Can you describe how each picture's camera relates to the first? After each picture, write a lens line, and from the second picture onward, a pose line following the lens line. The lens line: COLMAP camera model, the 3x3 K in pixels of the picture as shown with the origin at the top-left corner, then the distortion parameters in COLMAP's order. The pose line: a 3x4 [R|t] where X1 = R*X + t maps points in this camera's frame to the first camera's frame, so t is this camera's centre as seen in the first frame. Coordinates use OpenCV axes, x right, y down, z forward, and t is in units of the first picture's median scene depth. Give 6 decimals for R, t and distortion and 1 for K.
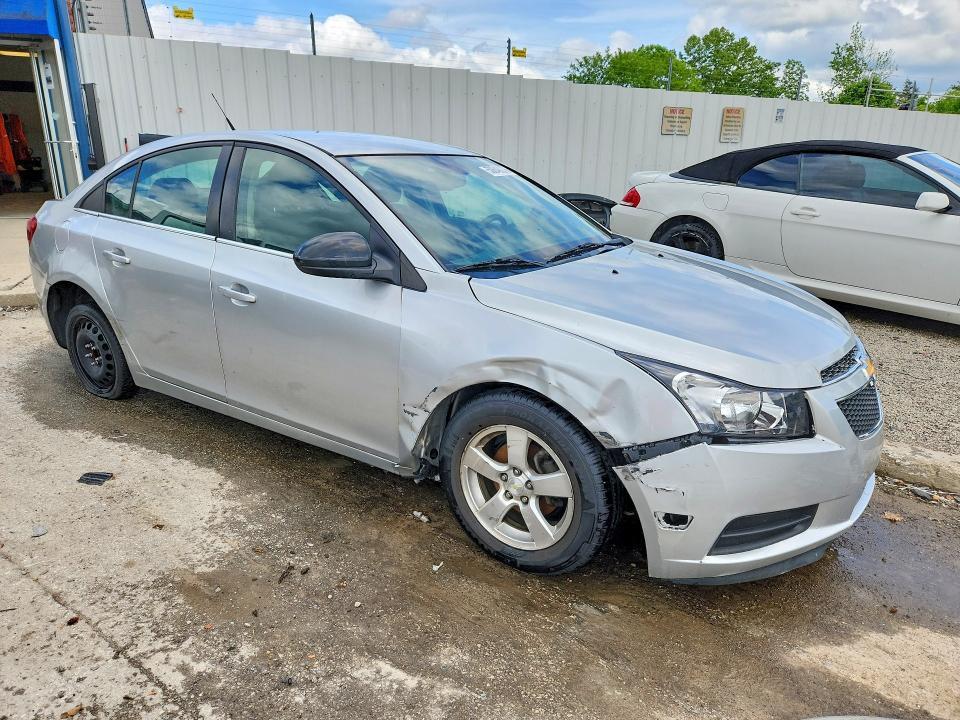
lens RADIAL K [[674.0, 0, 480.0], [0, 674.0, 360.0], [0, 0, 1]] dist [0.065173, -0.057468]
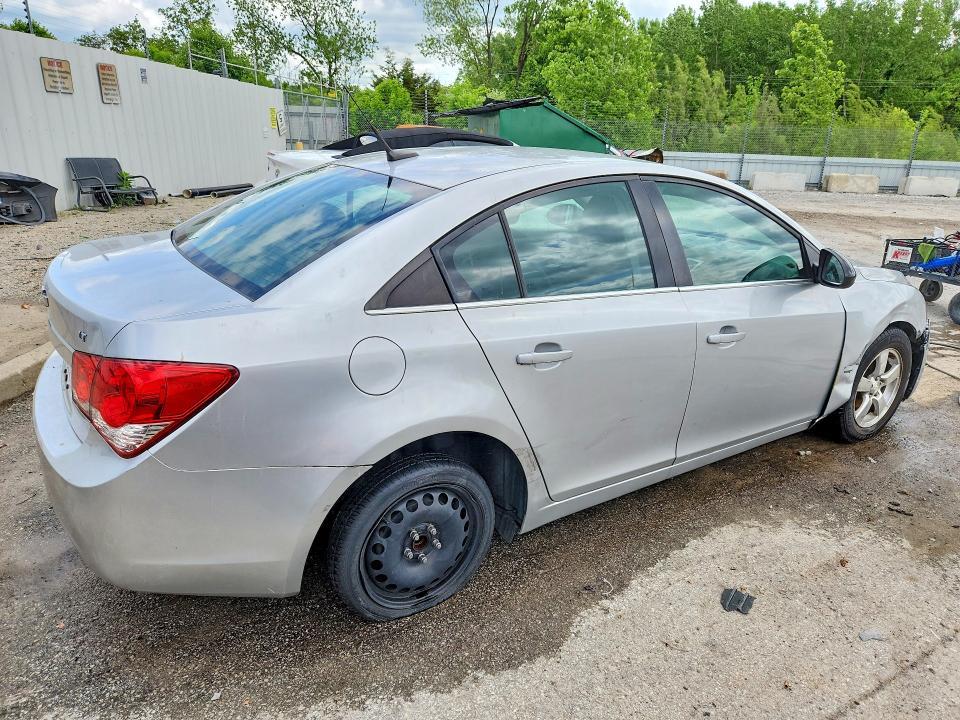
lens RADIAL K [[674.0, 0, 480.0], [0, 674.0, 360.0], [0, 0, 1]] dist [0.065173, -0.057468]
pose [[0.373577, -0.308800, 0.874690, -1.120579], [0.239511, 0.943097, 0.230656, -0.314178], [-0.896144, 0.123330, 0.426281, 0.761666]]
